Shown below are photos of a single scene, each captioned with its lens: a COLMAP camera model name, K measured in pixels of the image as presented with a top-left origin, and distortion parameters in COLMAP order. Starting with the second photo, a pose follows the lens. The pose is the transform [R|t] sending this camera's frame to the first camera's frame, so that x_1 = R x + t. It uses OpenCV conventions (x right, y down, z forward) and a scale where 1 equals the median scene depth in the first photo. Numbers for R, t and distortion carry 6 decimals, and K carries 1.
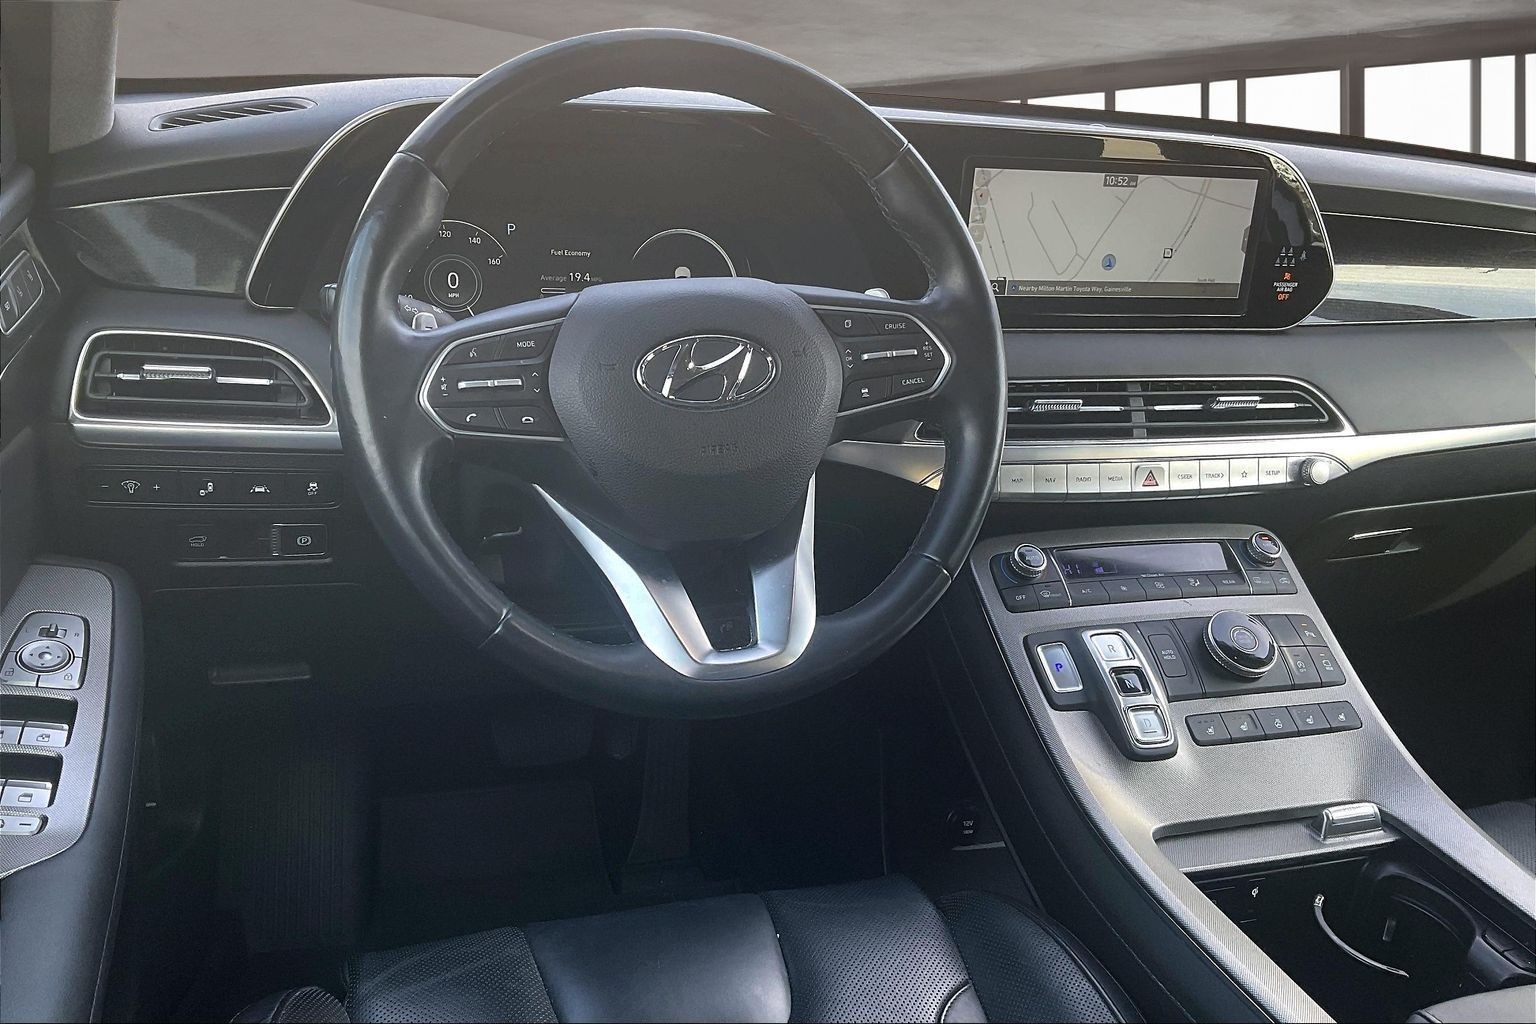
lens RADIAL K [[1356.3, 0, 753.7], [0, 1356.3, 490.9], [0, 0, 1]] dist [0.039846, -0.008829]
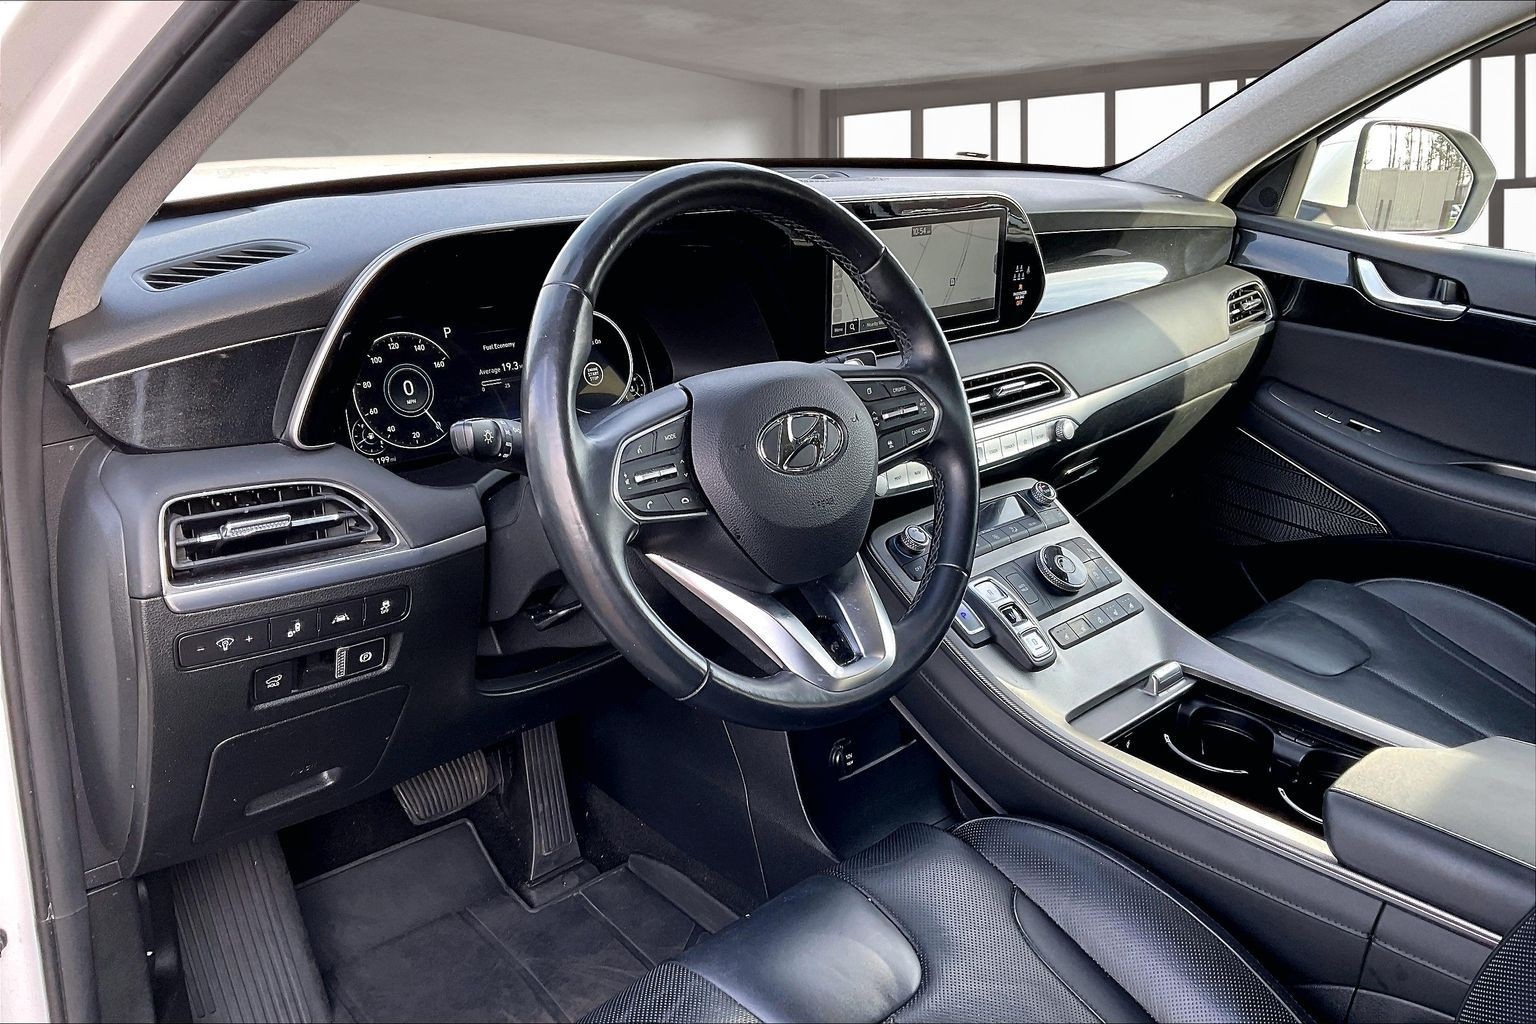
lens RADIAL K [[1262.7, 0, 768.0], [0, 1262.7, 512.0], [0, 0, 1]] dist [0.105295, -0.221451]
pose [[0.901915, -0.189102, 0.388316, -0.359544], [0.172847, 0.981955, 0.076733, -0.083880], [-0.395820, -0.002087, 0.918326, -0.028958]]
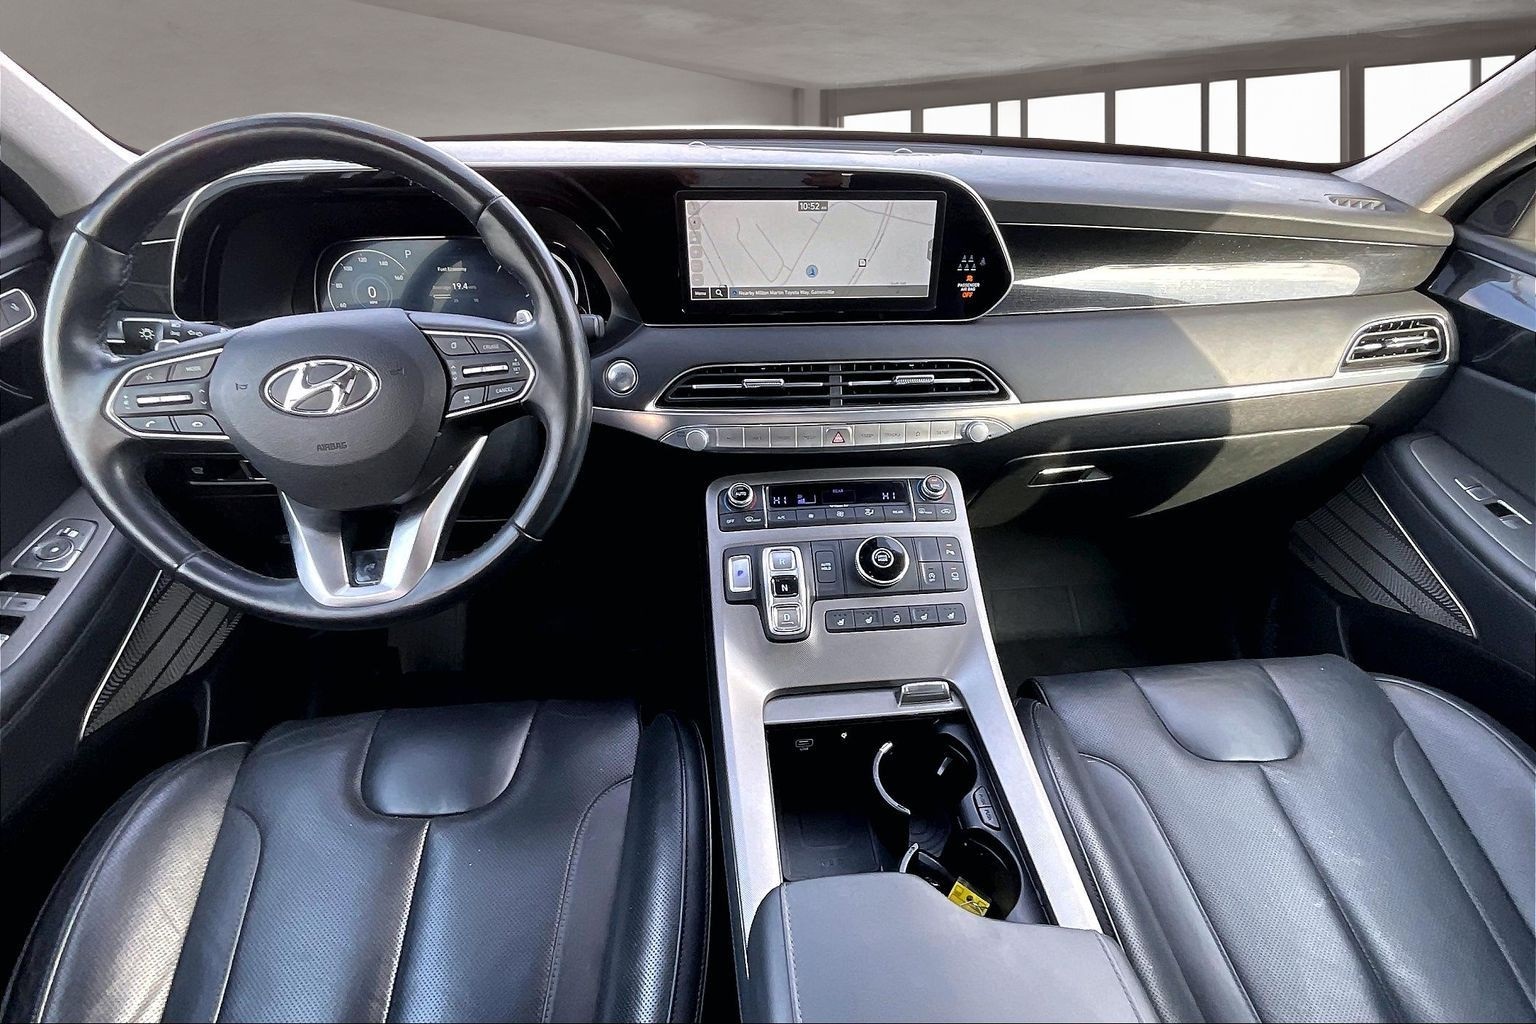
lens RADIAL K [[753.6, 0, 809.4], [0, 753.6, 555.5], [0, 0, 1]] dist [-0.002988, 0.000036]
pose [[0.977778, 0.062015, -0.200258, 0.418905], [-0.010915, 0.969008, 0.246788, -0.080384], [0.209357, -0.239118, 0.948152, 0.236841]]
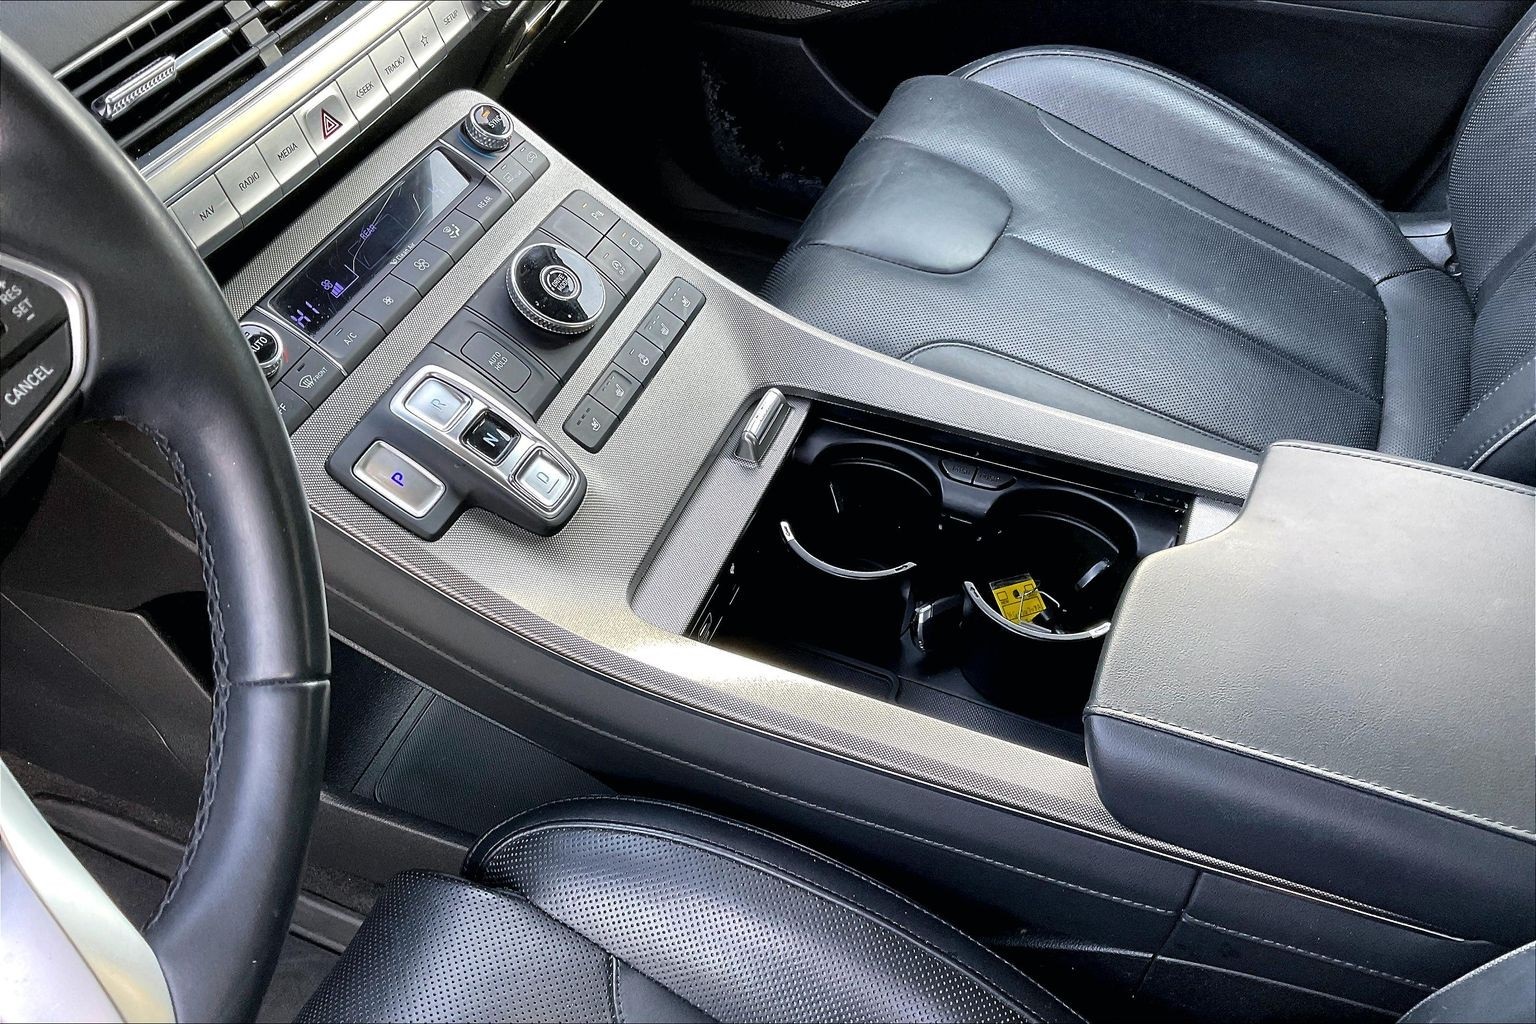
lens RADIAL K [[1262.7, 0, 768.0], [0, 1262.7, 512.0], [0, 0, 1]] dist [0.105295, -0.221451]
pose [[0.651723, -0.607879, 0.453587, 0.044403], [0.304216, 0.757332, 0.577842, -0.151599], [-0.694774, -0.238604, 0.678496, 0.406559]]
